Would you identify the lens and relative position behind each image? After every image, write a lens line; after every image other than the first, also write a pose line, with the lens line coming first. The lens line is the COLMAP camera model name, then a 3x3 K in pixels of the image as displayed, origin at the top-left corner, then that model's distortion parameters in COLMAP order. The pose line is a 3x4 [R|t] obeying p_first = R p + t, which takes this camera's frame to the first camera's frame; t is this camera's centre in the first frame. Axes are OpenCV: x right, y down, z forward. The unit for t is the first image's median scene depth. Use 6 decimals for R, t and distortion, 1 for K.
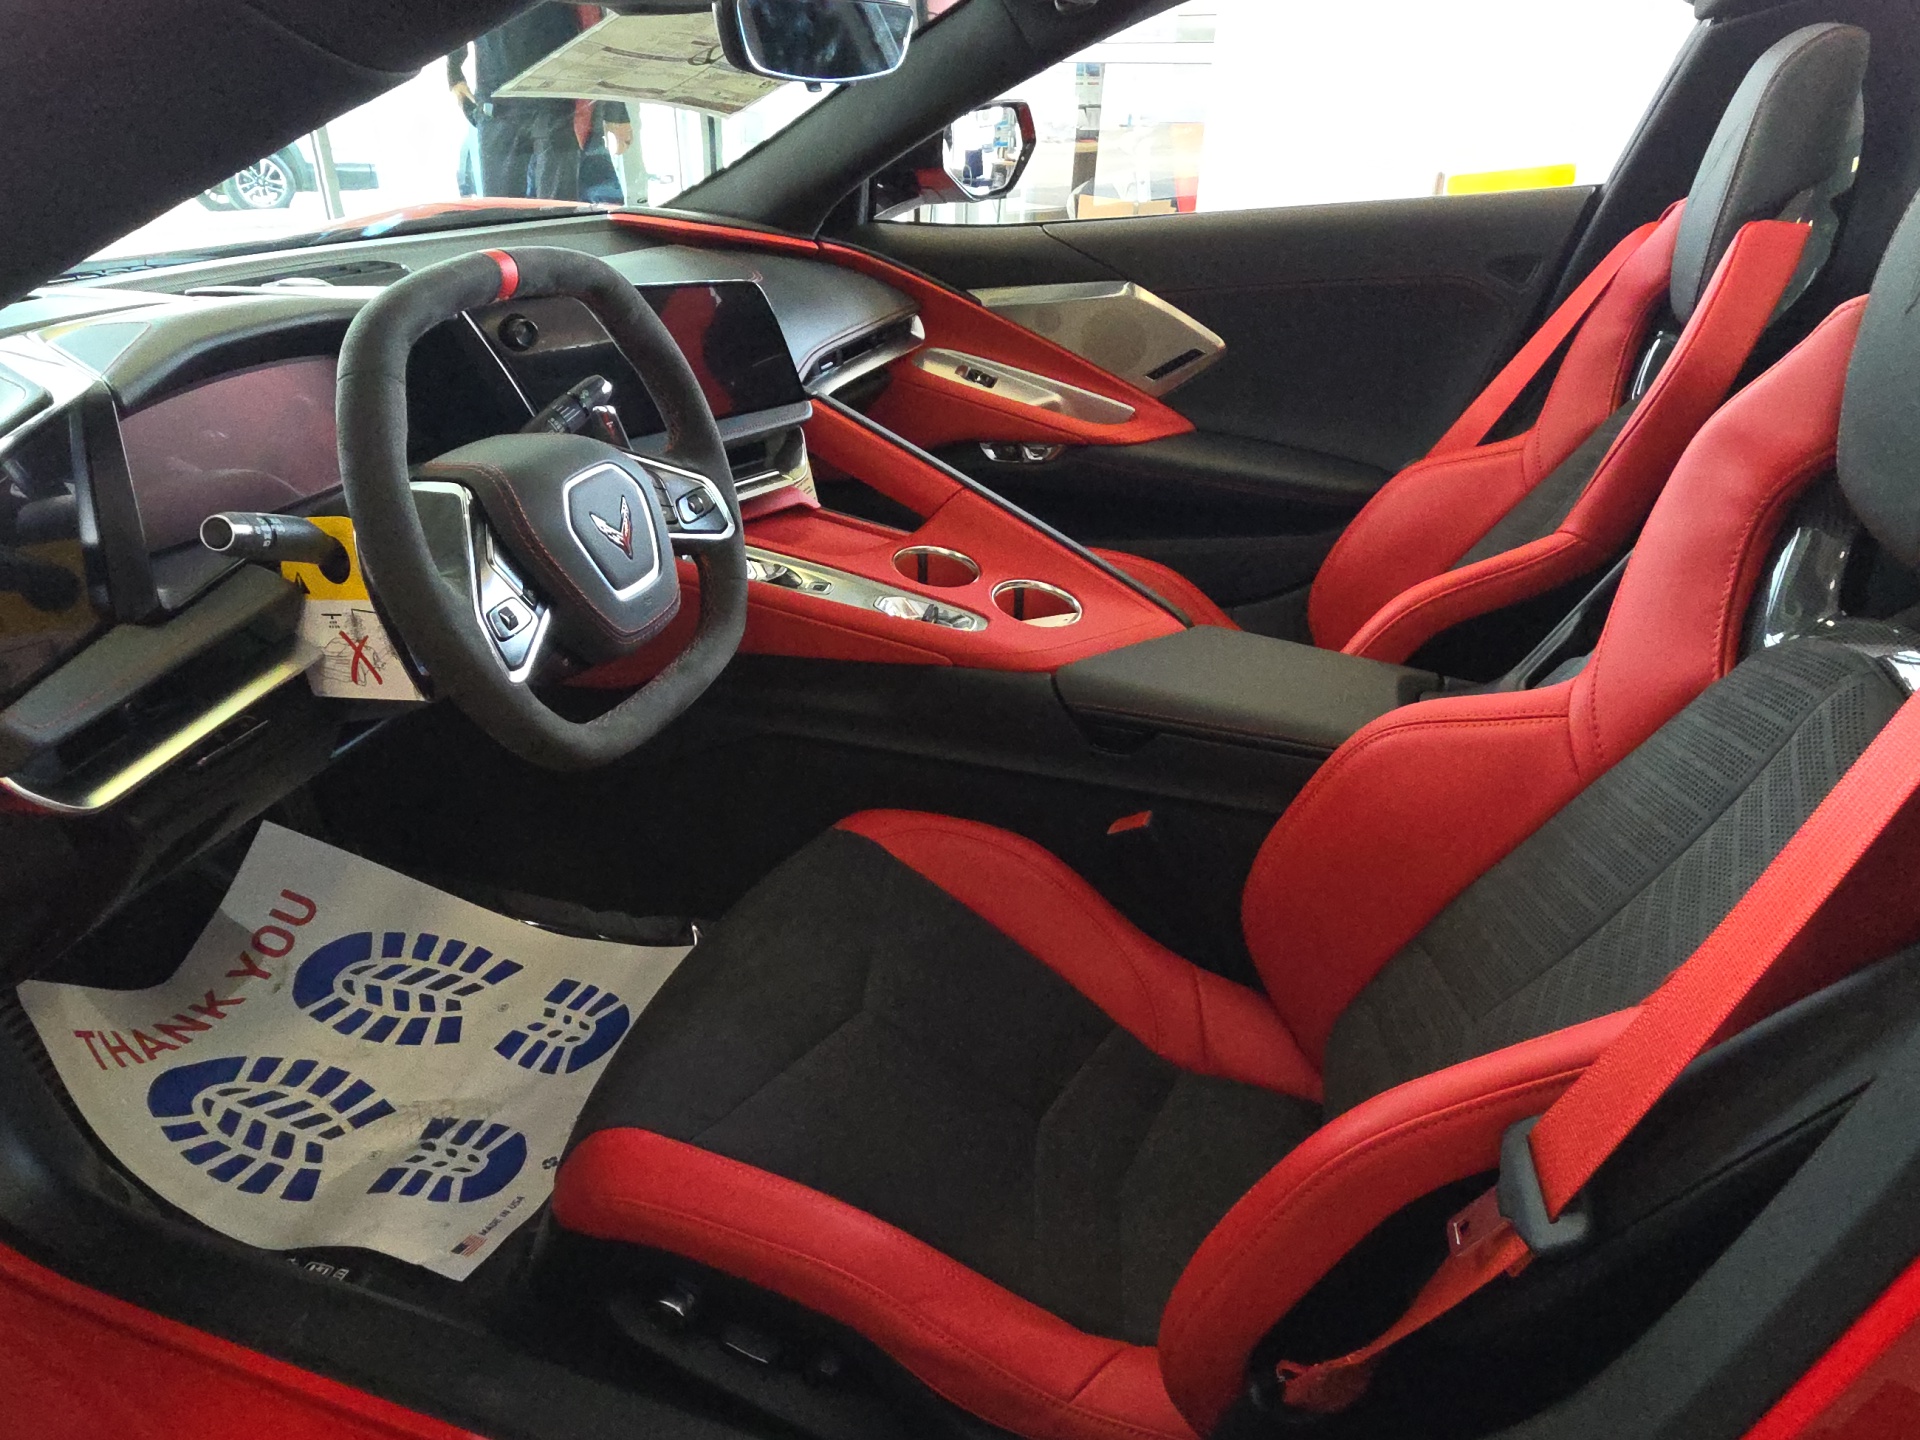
lens RADIAL K [[1213.5, 0, 957.4], [0, 1213.5, 730.0], [0, 0, 1]] dist [0.008572, -0.000050]
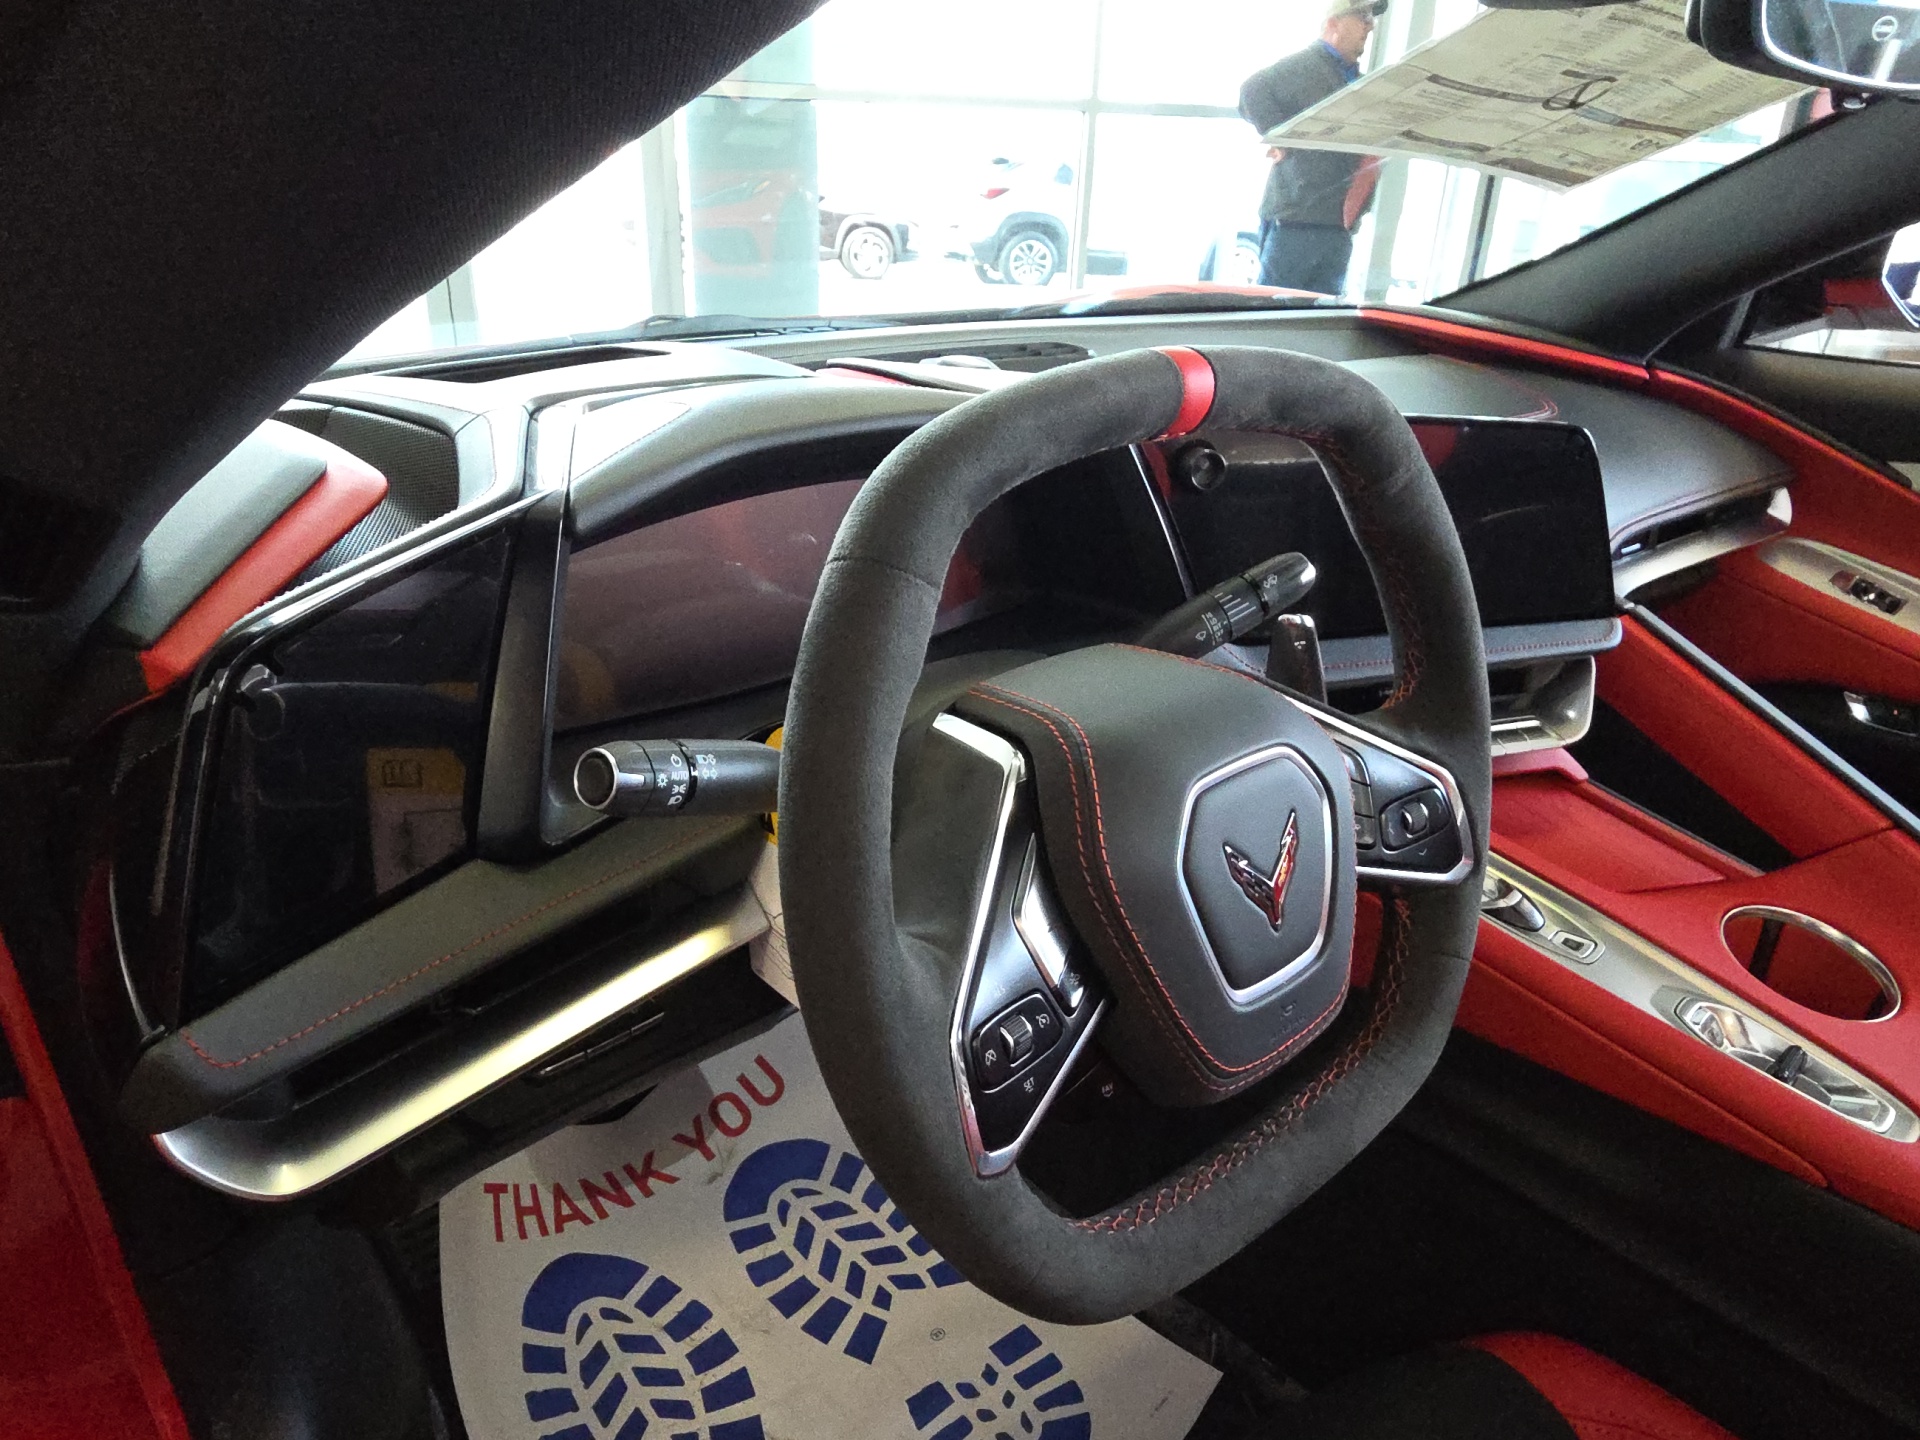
lens RADIAL K [[1213.5, 0, 950.6], [0, 1213.5, 712.3], [0, 0, 1]] dist [0.008572, -0.000050]
pose [[0.851204, 0.230468, -0.471524, -0.108286], [-0.268894, 0.963058, -0.014695, -0.124278], [0.450719, 0.139298, 0.881731, 0.306297]]
